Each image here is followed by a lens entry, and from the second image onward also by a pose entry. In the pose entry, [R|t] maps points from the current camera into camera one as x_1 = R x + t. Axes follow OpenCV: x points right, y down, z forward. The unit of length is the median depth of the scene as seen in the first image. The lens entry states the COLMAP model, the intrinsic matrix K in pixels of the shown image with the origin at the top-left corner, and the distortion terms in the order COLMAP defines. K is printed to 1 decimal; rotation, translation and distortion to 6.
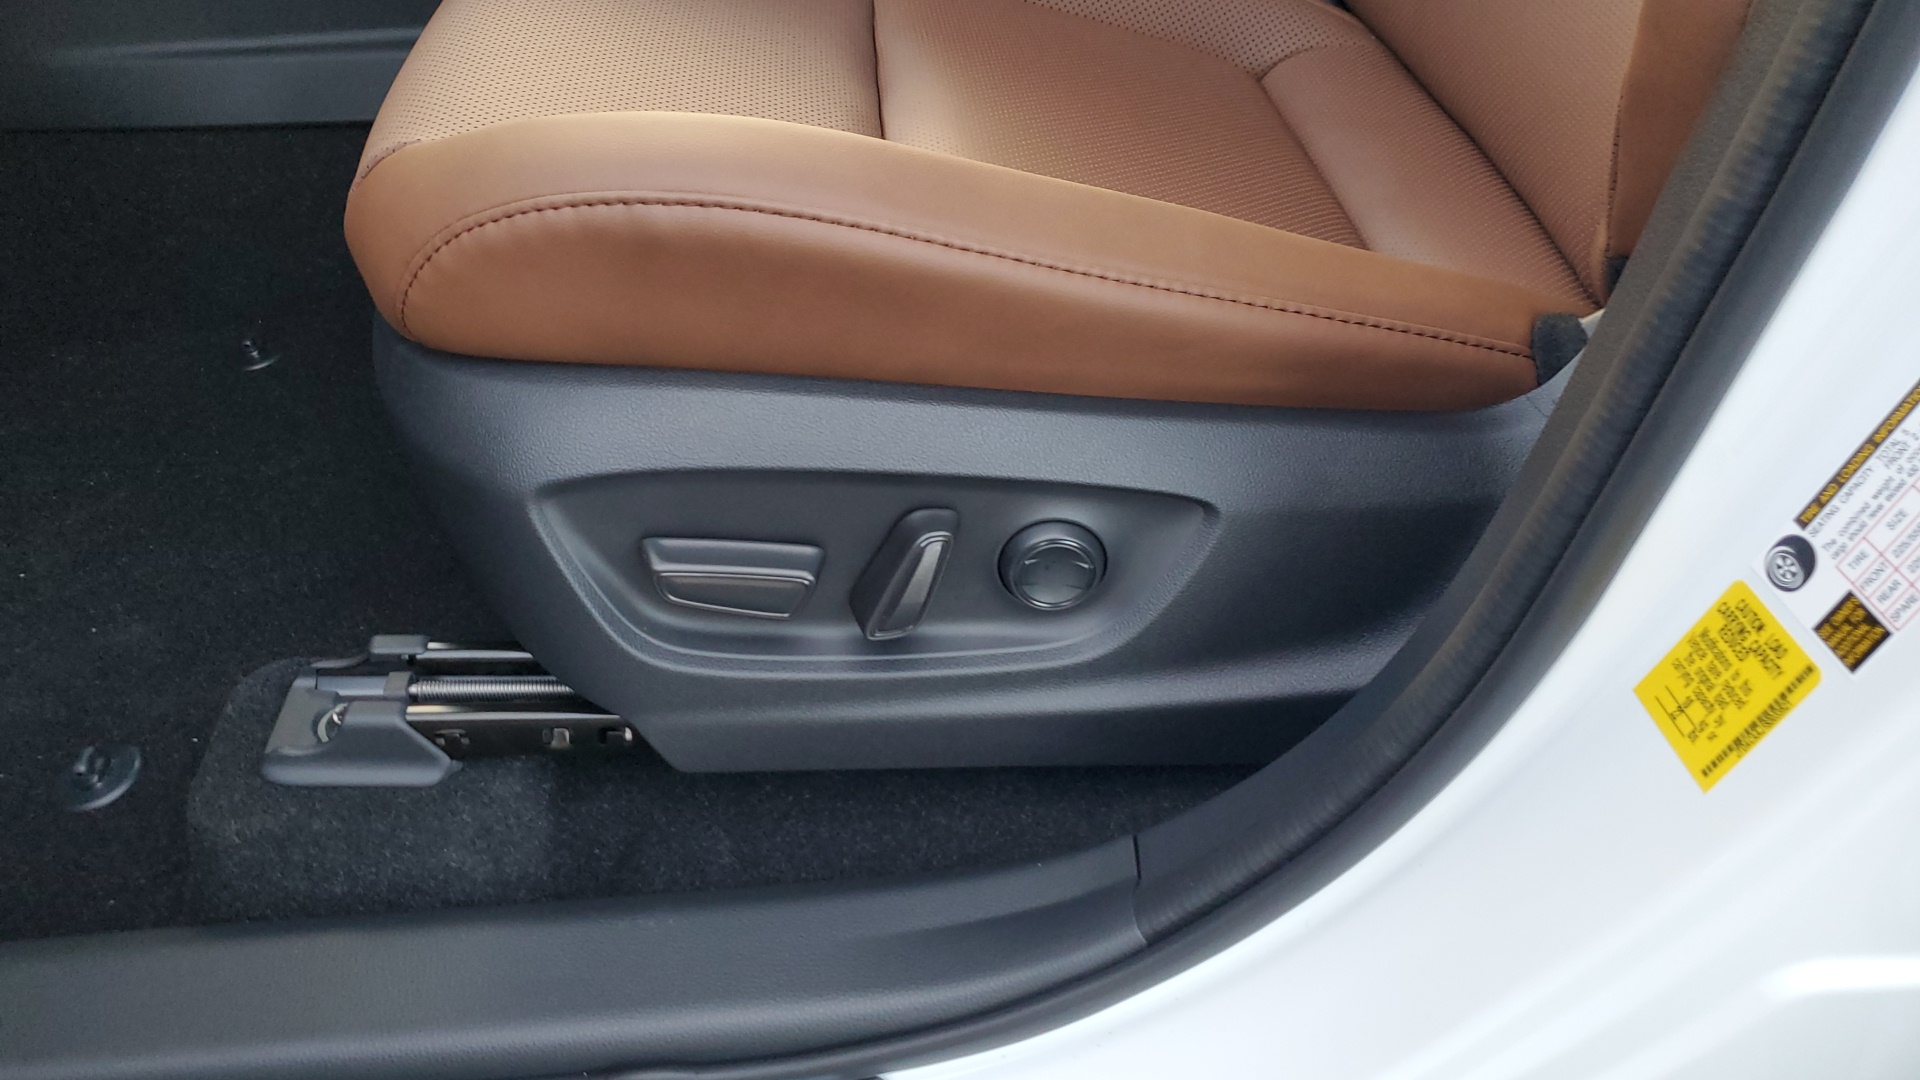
lens RADIAL K [[1468.6, 0, 960.0], [0, 1468.6, 540.0], [0, 0, 1]] dist [0.136448, -0.311658]
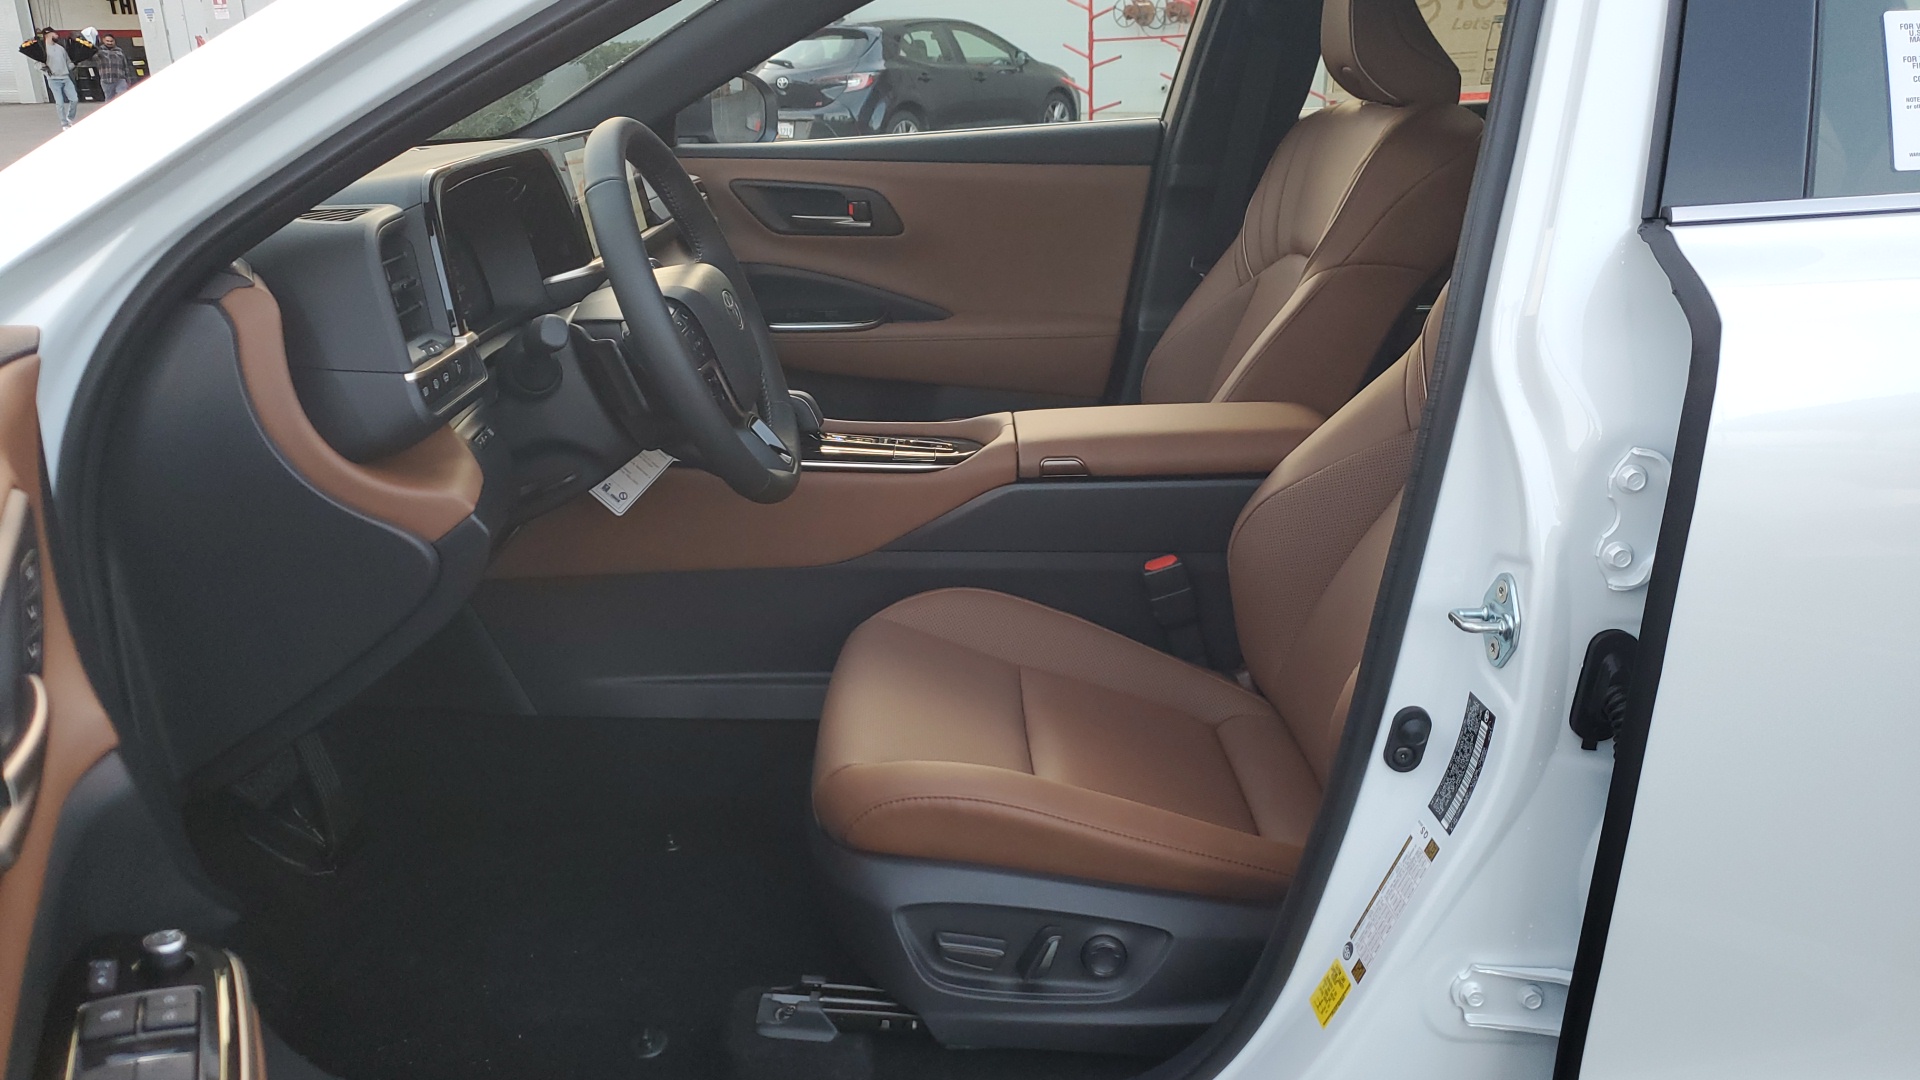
lens RADIAL K [[1468.6, 0, 960.0], [0, 1468.6, 540.0], [0, 0, 1]] dist [0.136448, -0.311658]
pose [[0.997939, 0.051556, -0.038211, -0.112788], [-0.061350, 0.941112, -0.332483, 0.197000], [0.018819, 0.334142, 0.942335, -1.500597]]
